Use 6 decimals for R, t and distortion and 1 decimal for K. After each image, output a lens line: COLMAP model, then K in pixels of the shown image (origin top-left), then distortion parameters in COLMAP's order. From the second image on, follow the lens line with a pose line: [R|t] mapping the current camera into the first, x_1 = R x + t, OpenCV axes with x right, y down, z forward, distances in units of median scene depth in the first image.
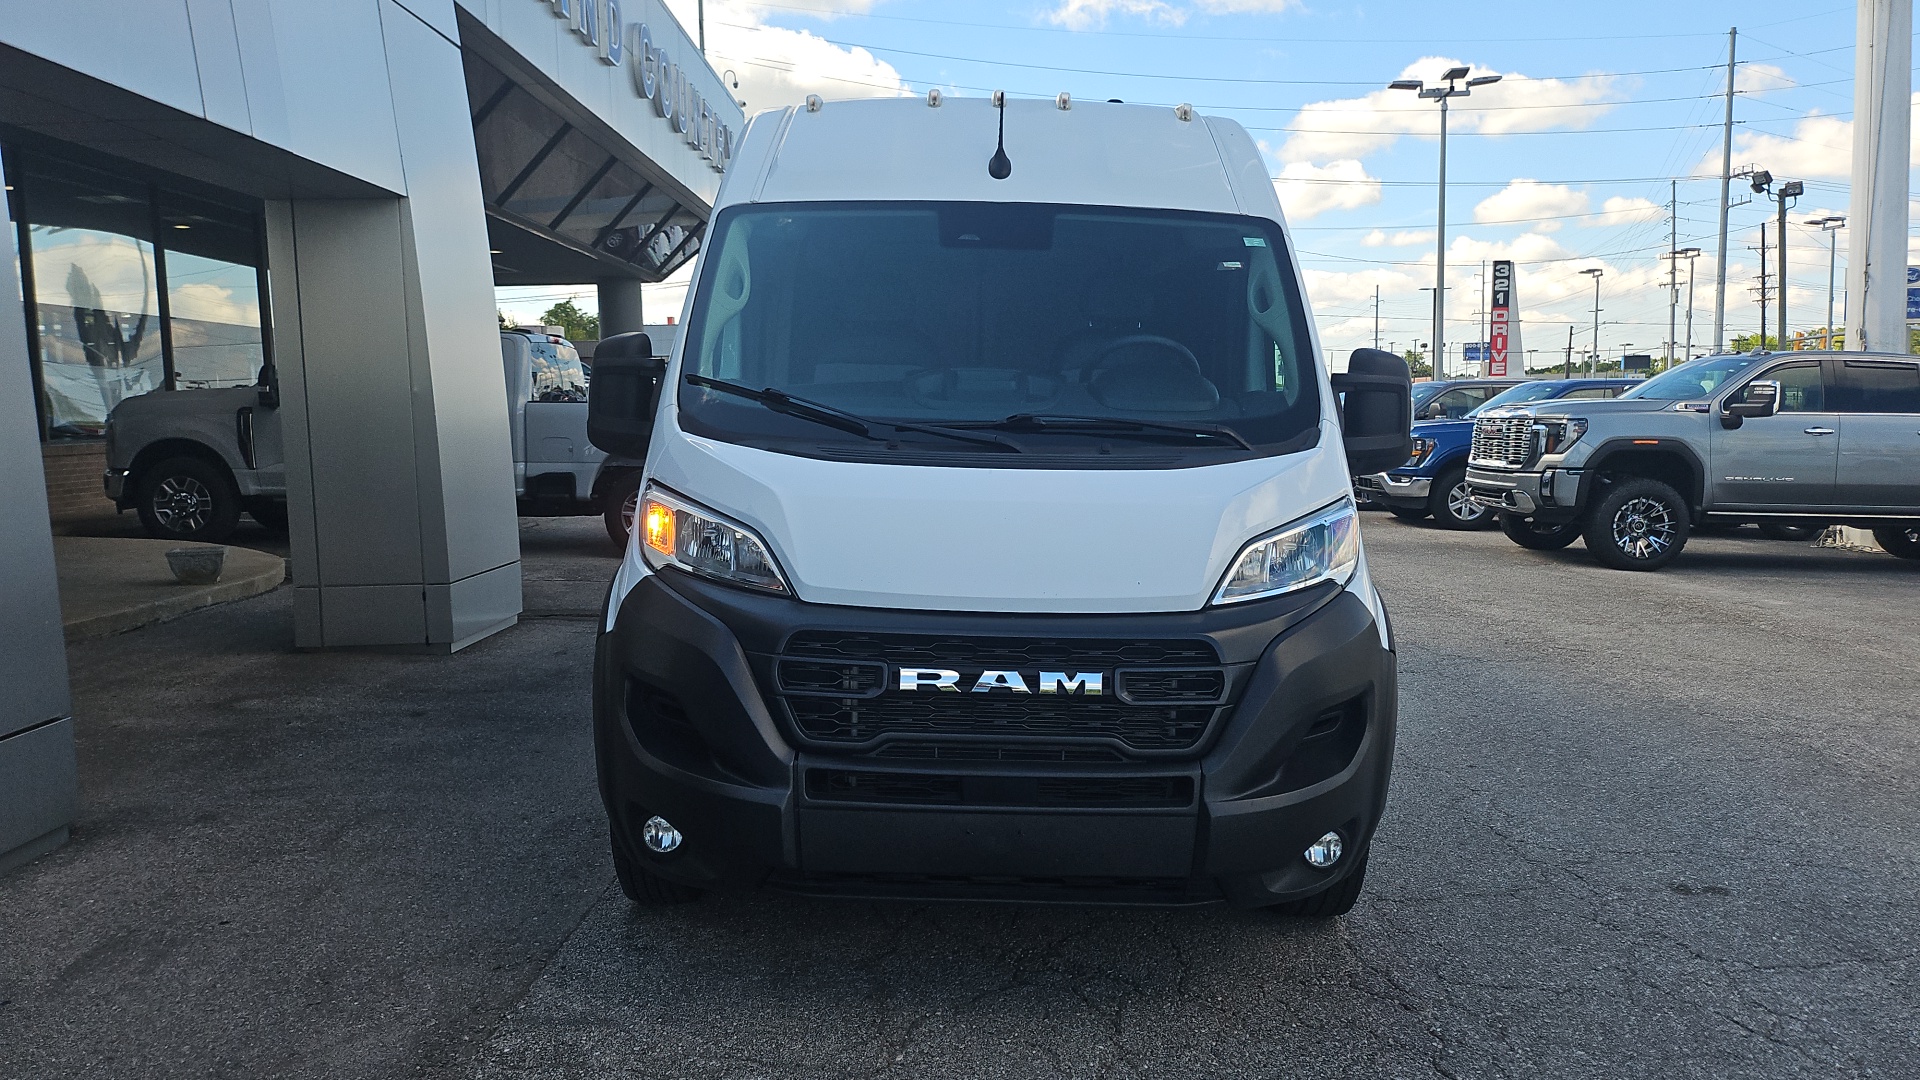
lens RADIAL K [[1371.8, 0, 974.4], [0, 1371.8, 554.1], [0, 0, 1]] dist [0.052767, -0.048458]
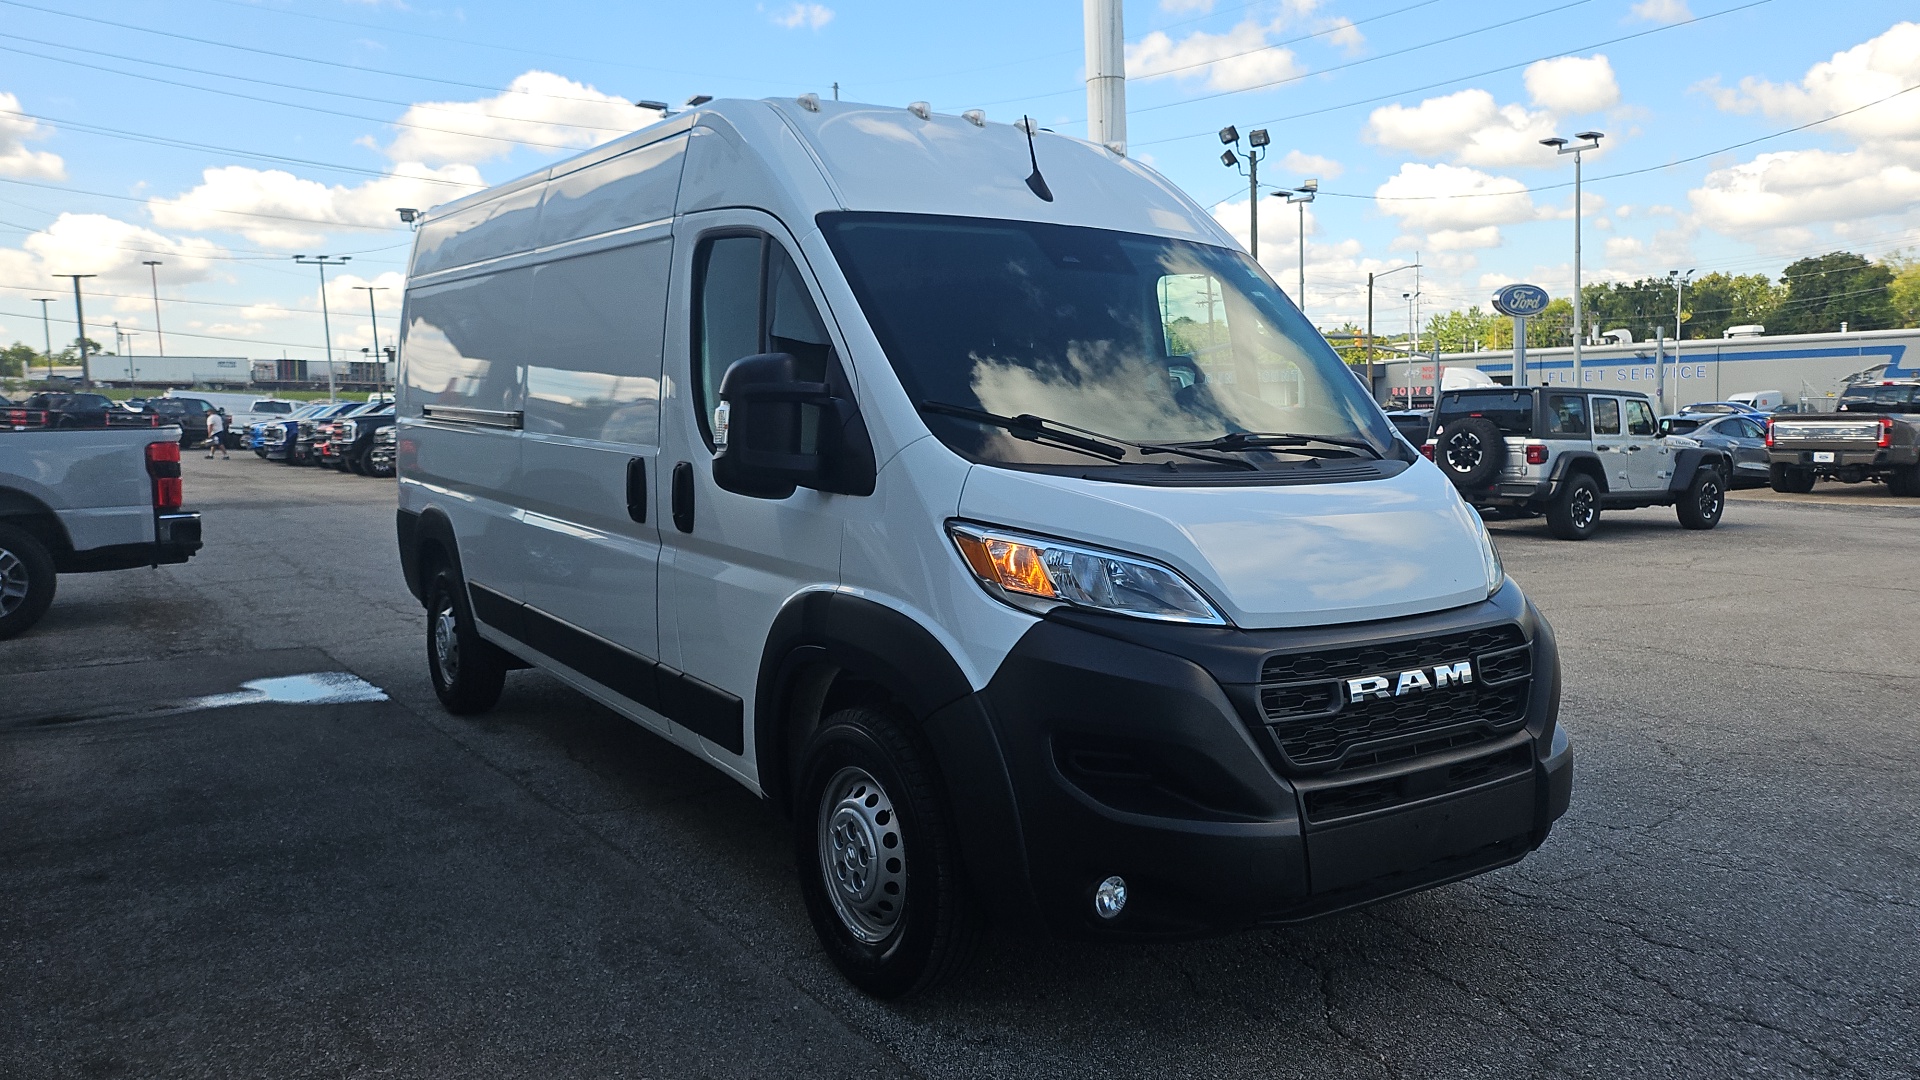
lens RADIAL K [[1371.8, 0, 968.1], [0, 1371.8, 540.2], [0, 0, 1]] dist [0.052767, -0.048458]
pose [[0.829307, -0.076661, 0.553510, -0.763069], [0.086476, 0.996218, 0.008411, -0.049475], [-0.552062, 0.040890, 0.832800, 0.260830]]
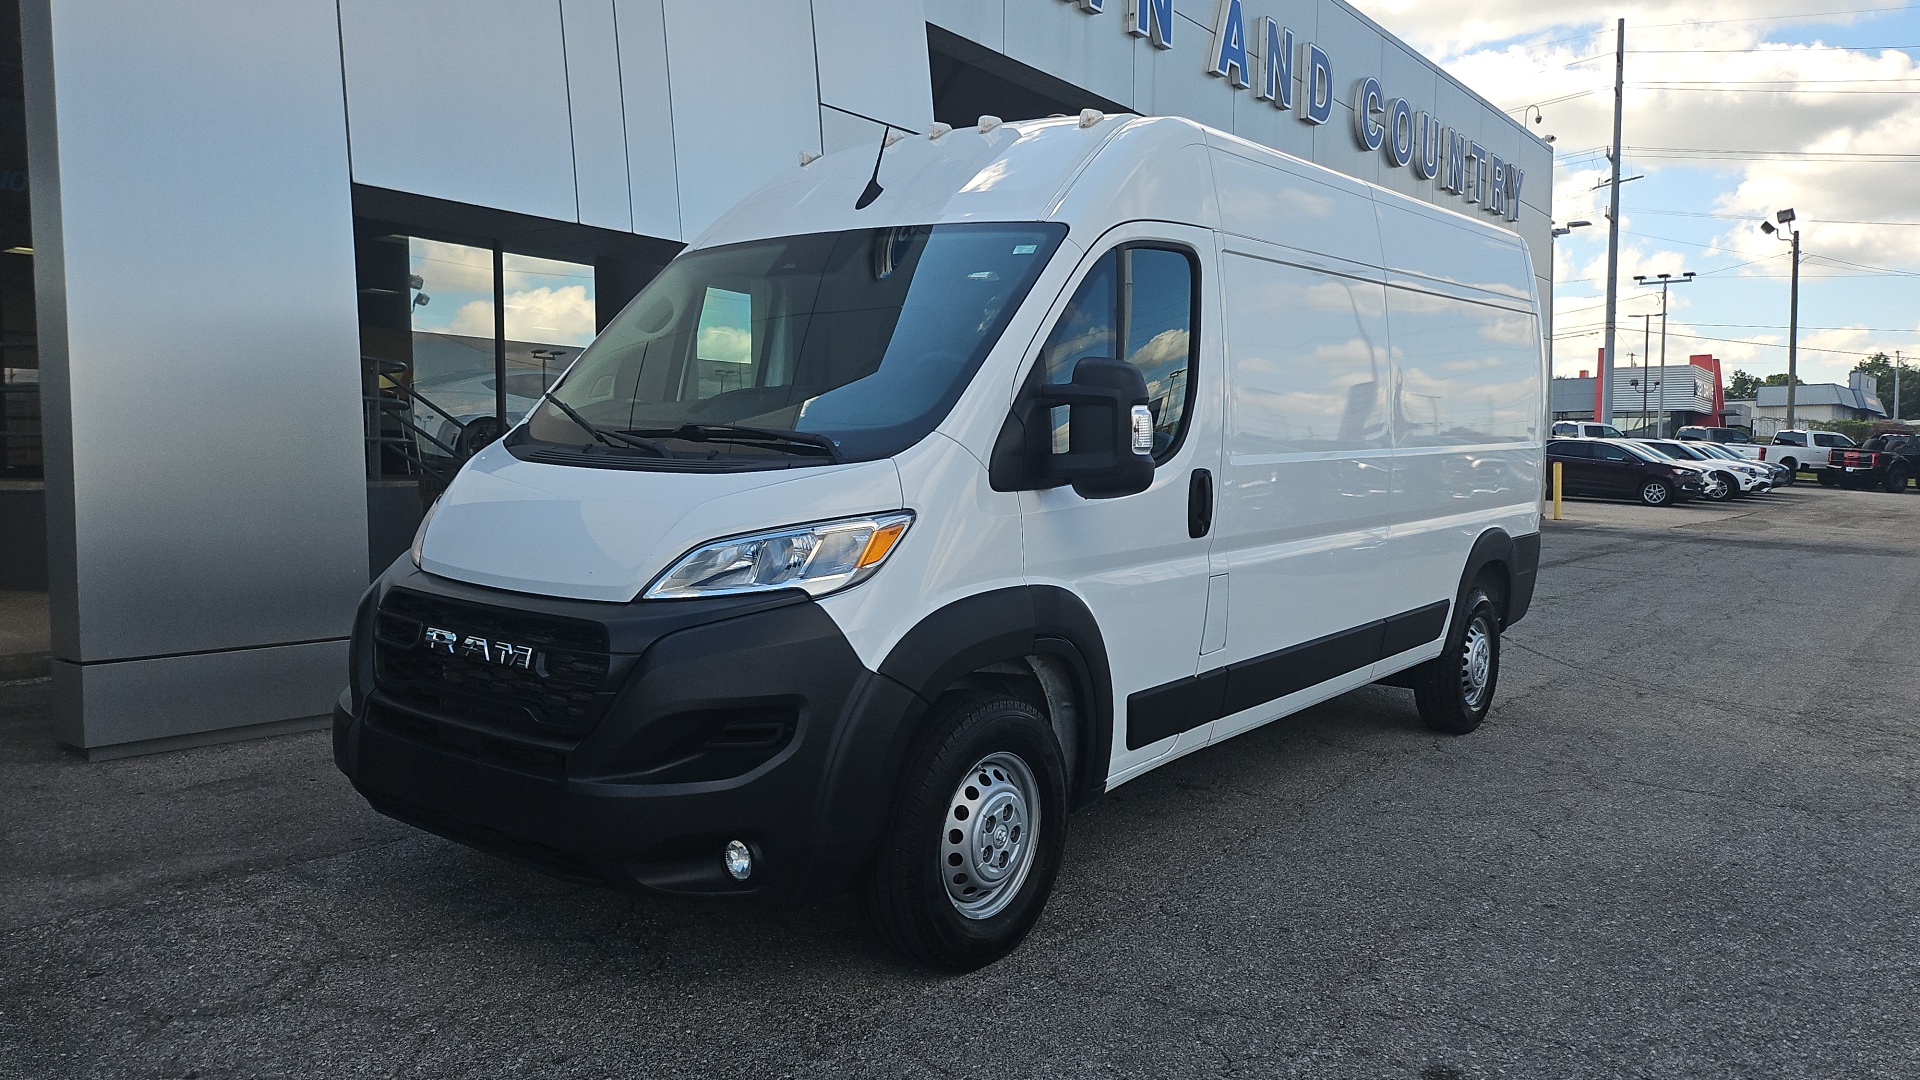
lens RADIAL K [[1371.8, 0, 957.8], [0, 1371.8, 528.3], [0, 0, 1]] dist [0.052767, -0.048458]
pose [[0.779419, 0.045221, -0.624869, 0.934483], [-0.083348, 0.996010, -0.031882, -0.002341], [0.620934, 0.076931, 0.780079, 0.305057]]
